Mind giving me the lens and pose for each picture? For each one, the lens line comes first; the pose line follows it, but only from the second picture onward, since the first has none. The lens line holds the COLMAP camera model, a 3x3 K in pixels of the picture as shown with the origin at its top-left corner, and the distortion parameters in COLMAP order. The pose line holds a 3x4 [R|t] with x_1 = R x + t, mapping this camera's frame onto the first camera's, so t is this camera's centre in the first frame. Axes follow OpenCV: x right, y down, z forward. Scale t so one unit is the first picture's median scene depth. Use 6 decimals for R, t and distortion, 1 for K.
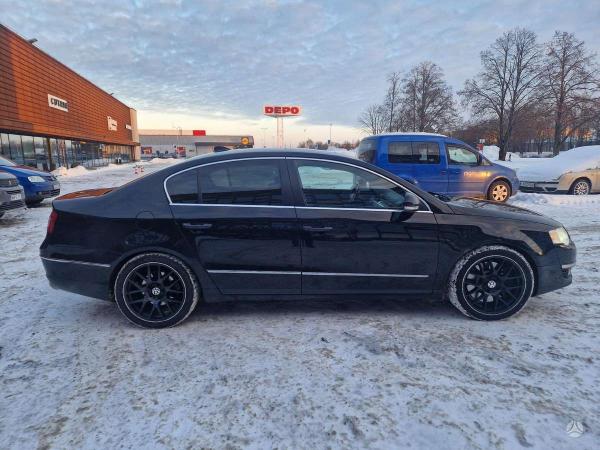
lens RADIAL K [[394.4, 0, 300.0], [0, 394.4, 225.0], [0, 0, 1]] dist [0.073569, -0.056197]
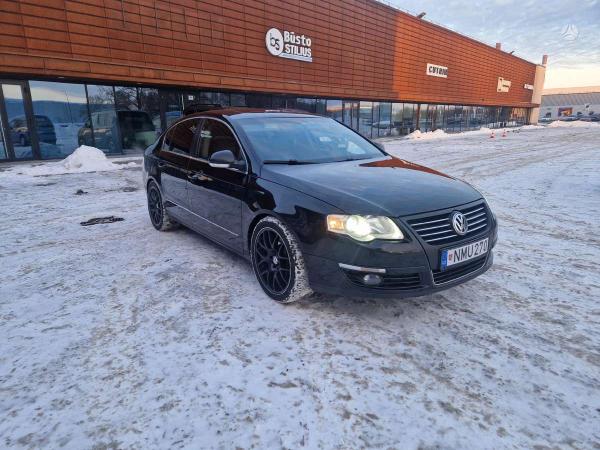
lens RADIAL K [[394.4, 0, 300.0], [0, 394.4, 225.0], [0, 0, 1]] dist [0.073569, -0.056197]
pose [[0.592933, 0.204914, -0.778743, 0.117766], [-0.136683, 0.978658, 0.153449, -0.007568], [0.793566, 0.015456, 0.608287, 0.048743]]
